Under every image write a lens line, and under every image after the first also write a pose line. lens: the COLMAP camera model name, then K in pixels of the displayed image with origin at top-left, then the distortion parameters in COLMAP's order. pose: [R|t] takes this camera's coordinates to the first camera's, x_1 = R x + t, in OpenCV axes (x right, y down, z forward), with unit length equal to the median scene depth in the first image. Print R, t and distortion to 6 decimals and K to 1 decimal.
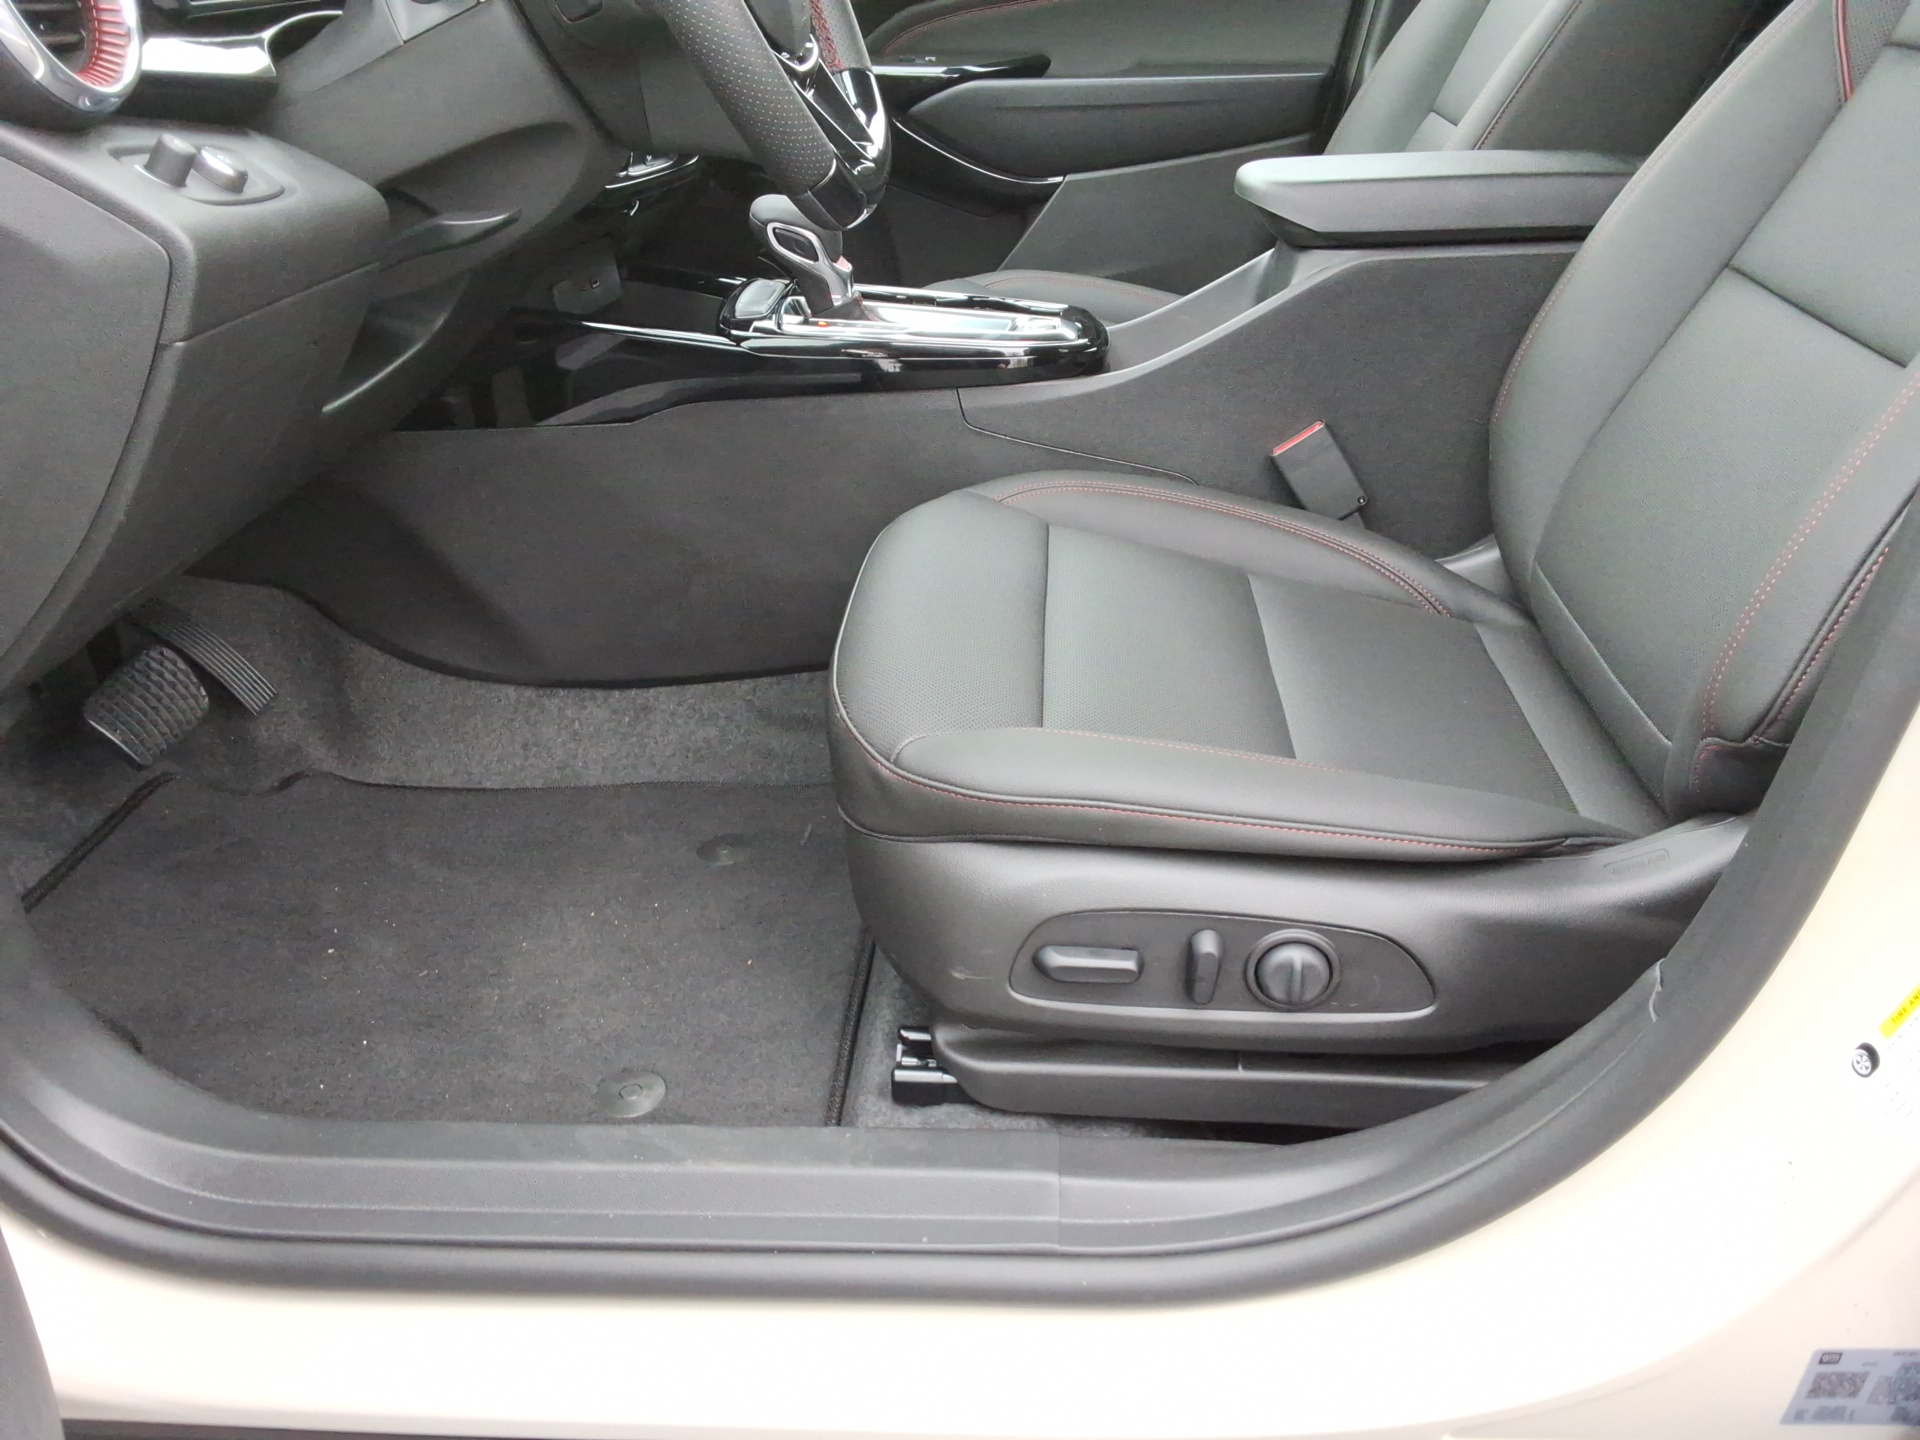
lens RADIAL K [[1537.2, 0, 994.5], [0, 1537.2, 712.7], [0, 0, 1]] dist [0.147052, -0.253807]
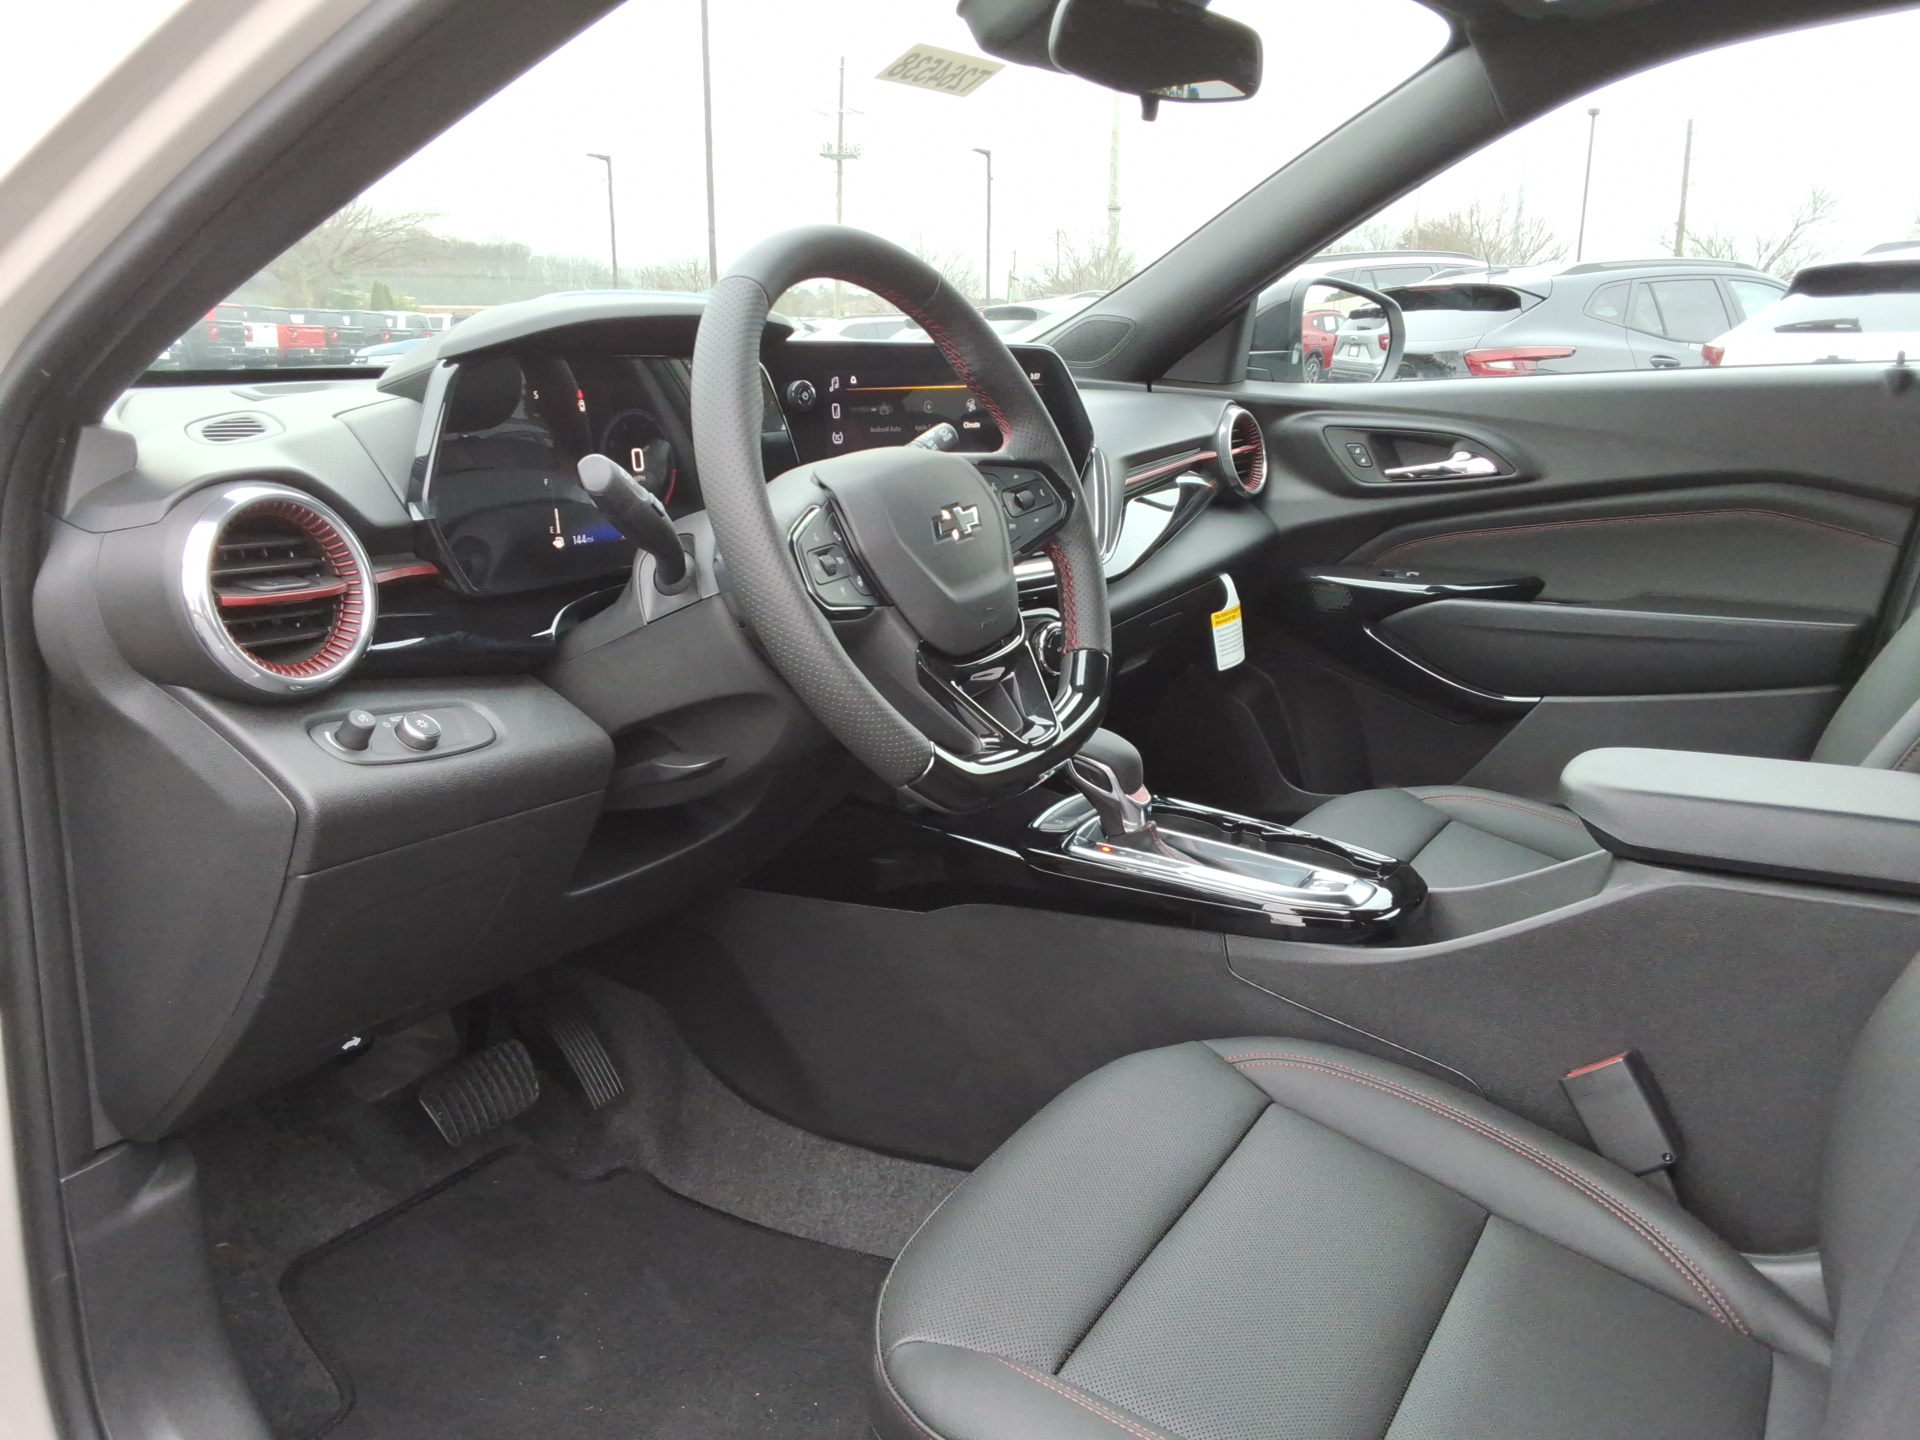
lens RADIAL K [[1537.2, 0, 994.5], [0, 1537.2, 712.7], [0, 0, 1]] dist [0.147052, -0.253807]
pose [[0.885810, 0.114324, -0.449744, 0.266983], [-0.217927, 0.958142, -0.185667, -0.130052], [0.409693, 0.262477, 0.873646, 0.055903]]
